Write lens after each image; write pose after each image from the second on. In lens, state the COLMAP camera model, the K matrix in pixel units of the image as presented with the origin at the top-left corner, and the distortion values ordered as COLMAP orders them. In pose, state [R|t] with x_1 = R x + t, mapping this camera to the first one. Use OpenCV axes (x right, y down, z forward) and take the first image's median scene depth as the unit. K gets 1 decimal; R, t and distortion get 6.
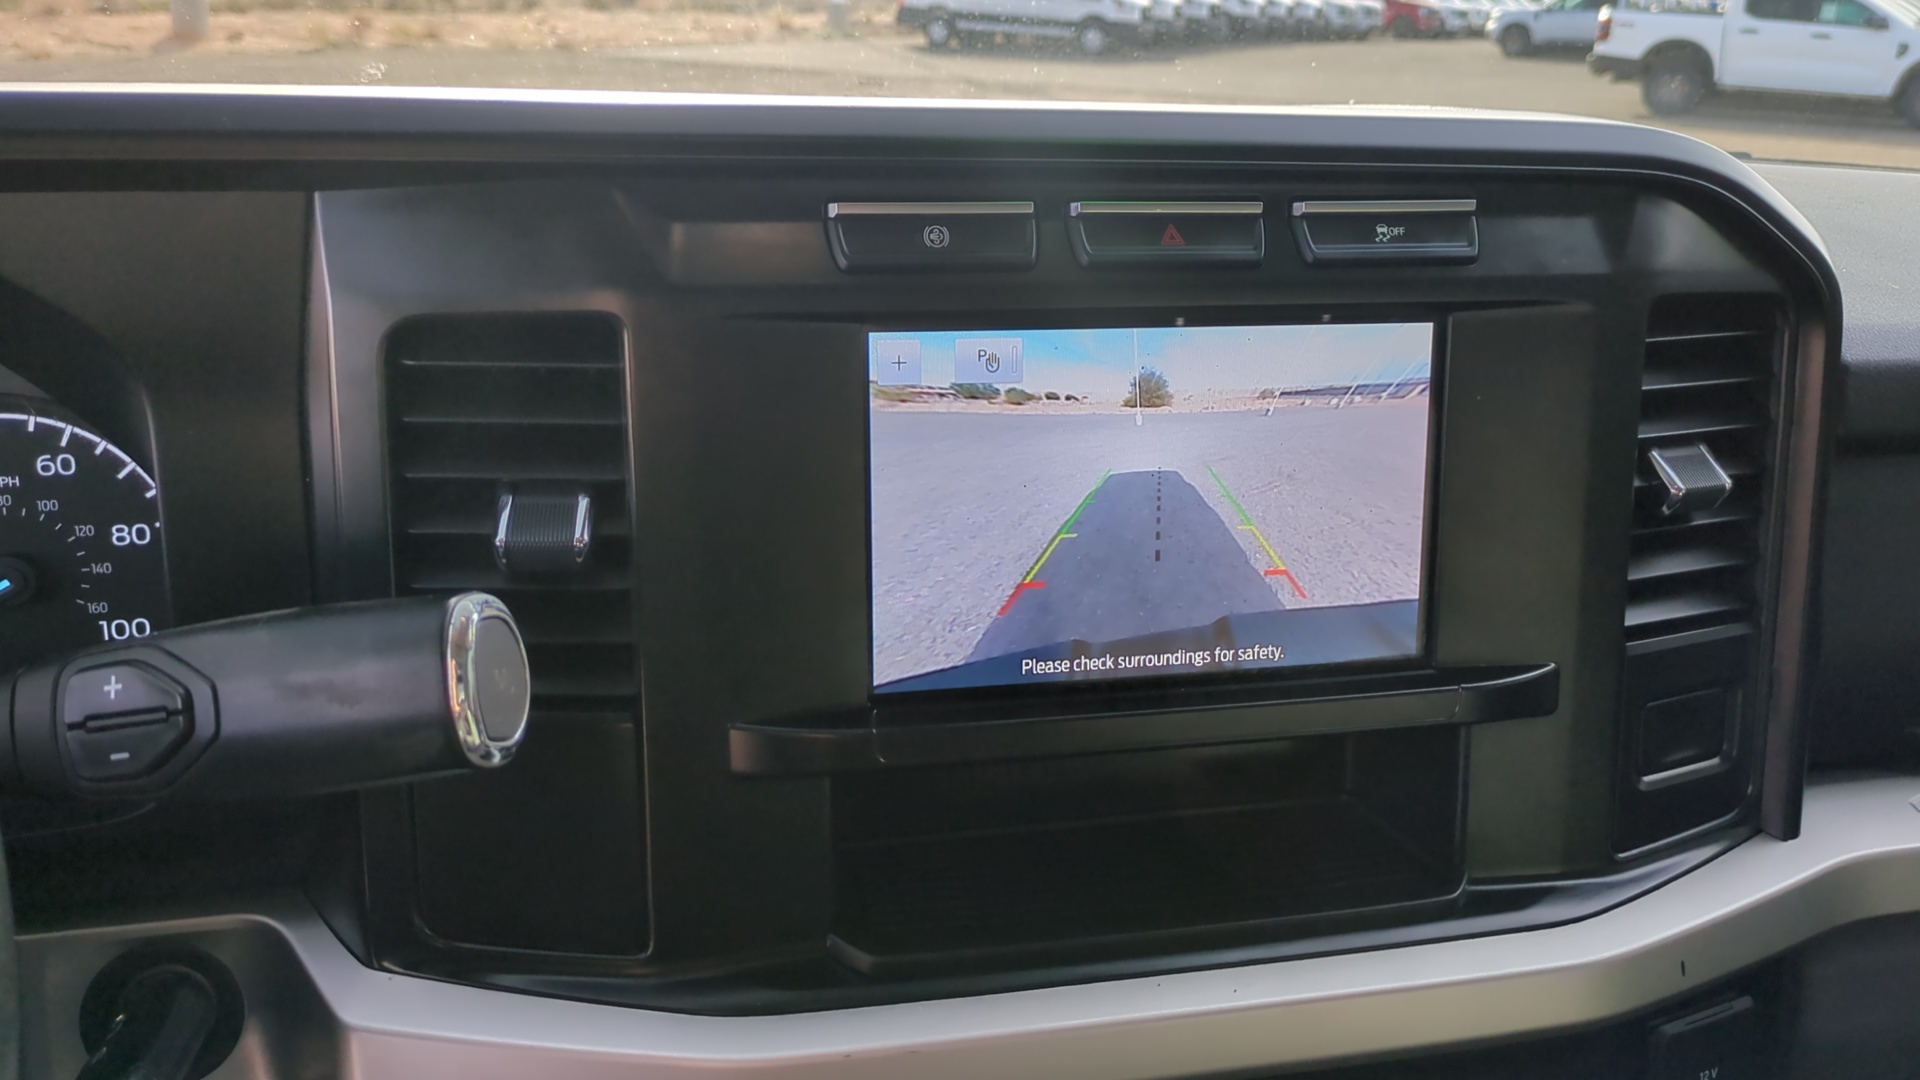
lens RADIAL K [[1659.5, 0, 968.9], [0, 1659.5, 540.2], [0, 0, 1]] dist [0.084449, -0.105936]
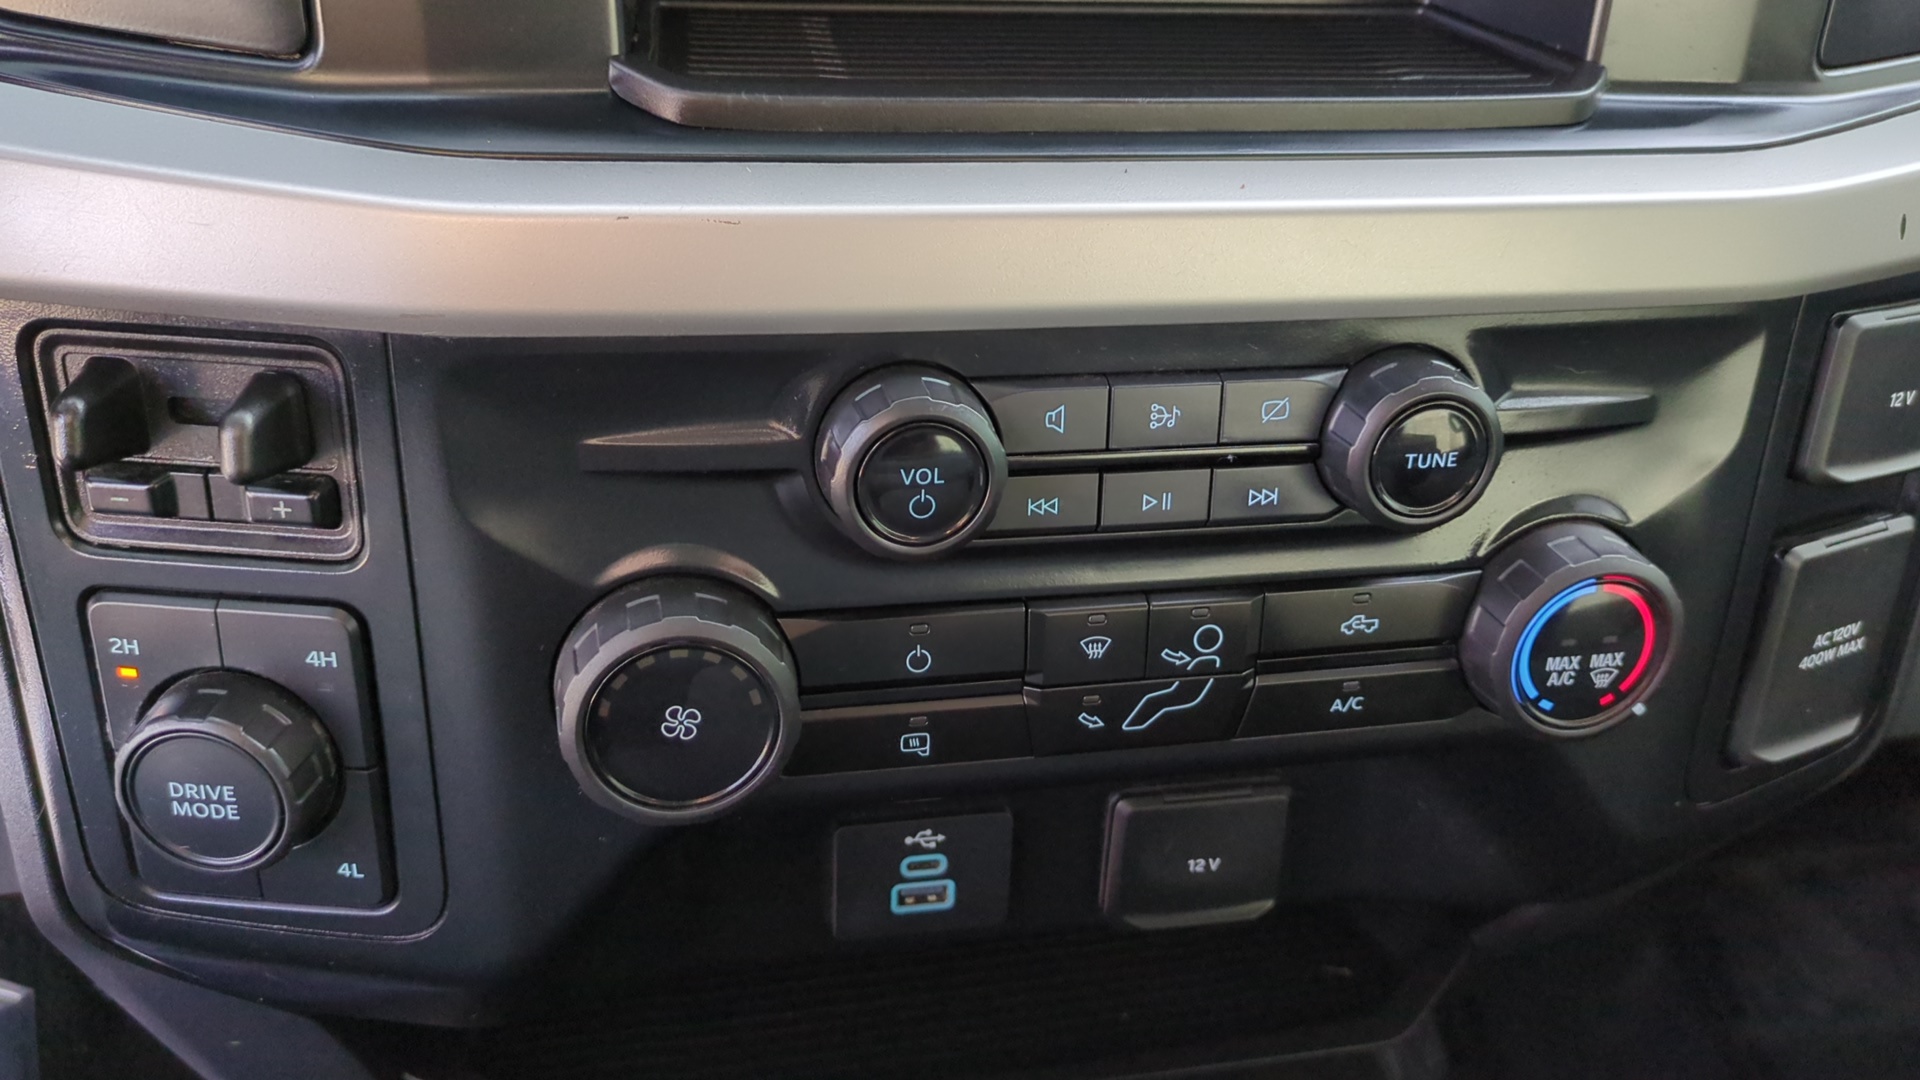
lens RADIAL K [[1644.8, 0, 959.1], [0, 1644.8, 476.2], [0, 0, 1]] dist [0.014039, 0.006319]
pose [[0.998920, 0.045564, -0.009148, 0.053879], [-0.042844, 0.979144, 0.198598, 0.235054], [0.018006, -0.197991, 0.980038, 0.317310]]
